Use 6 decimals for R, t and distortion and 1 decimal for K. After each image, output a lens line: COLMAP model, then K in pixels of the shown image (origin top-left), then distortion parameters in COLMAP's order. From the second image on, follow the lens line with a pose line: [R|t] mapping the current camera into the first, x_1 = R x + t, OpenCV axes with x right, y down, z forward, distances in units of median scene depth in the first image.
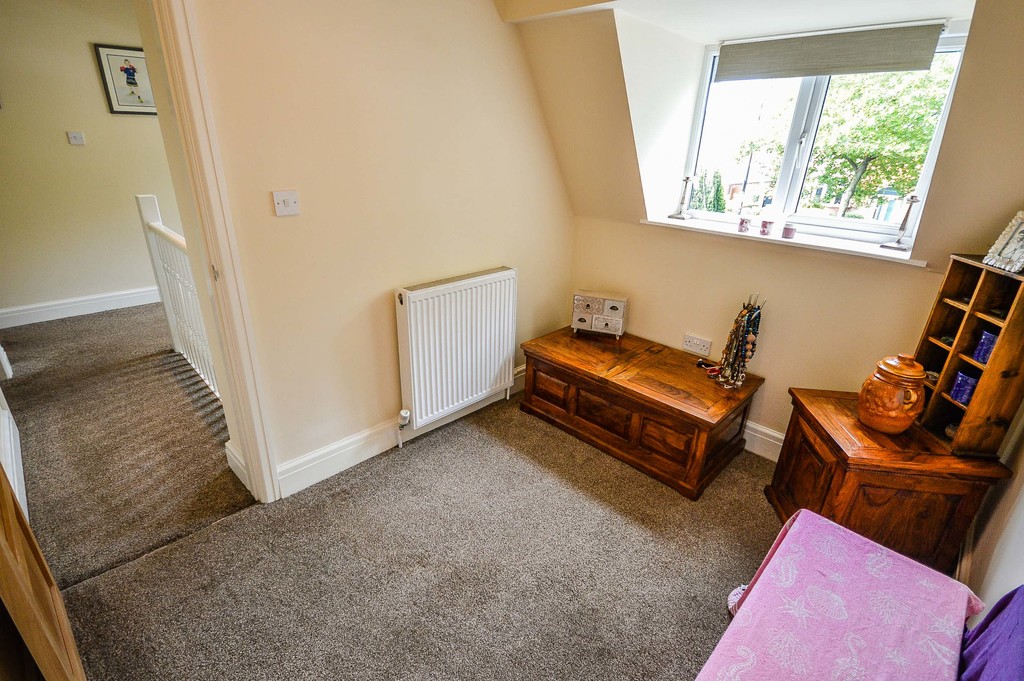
lens RADIAL K [[486.8, 0, 512.0], [0, 486.8, 340.5], [0, 0, 1]] dist [0.025118, -0.020460]
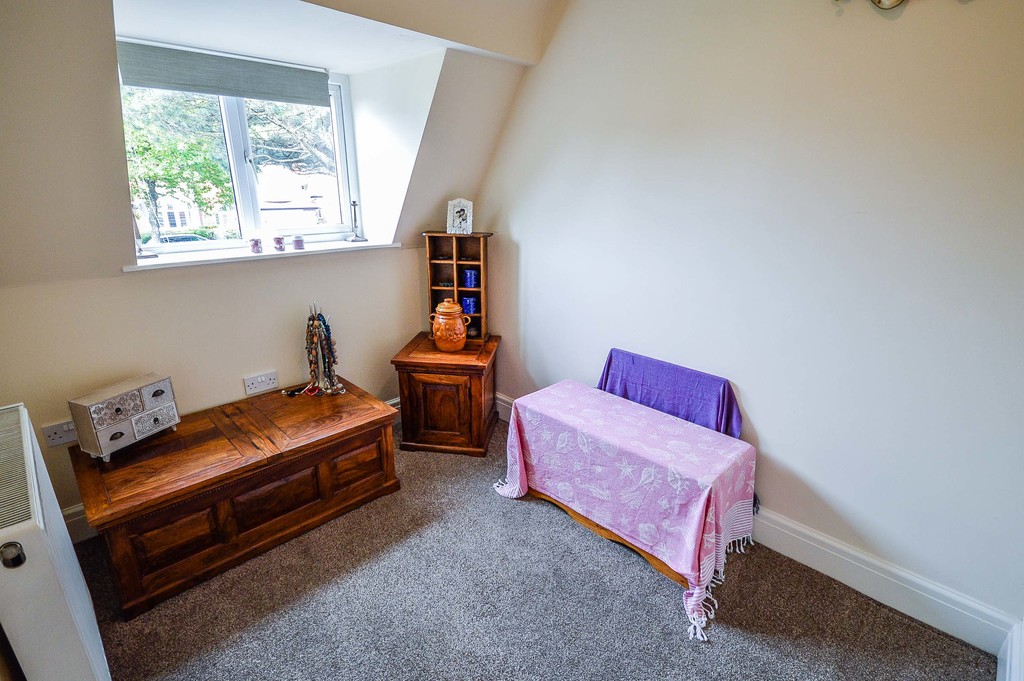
lens RADIAL K [[486.8, 0, 512.0], [0, 486.8, 340.5], [0, 0, 1]] dist [0.025118, -0.020460]
pose [[0.013904, -0.345309, 0.938386, -0.480929], [0.372534, 0.872699, 0.315617, -0.189645], [-0.927915, 0.345192, 0.140773, 0.461676]]
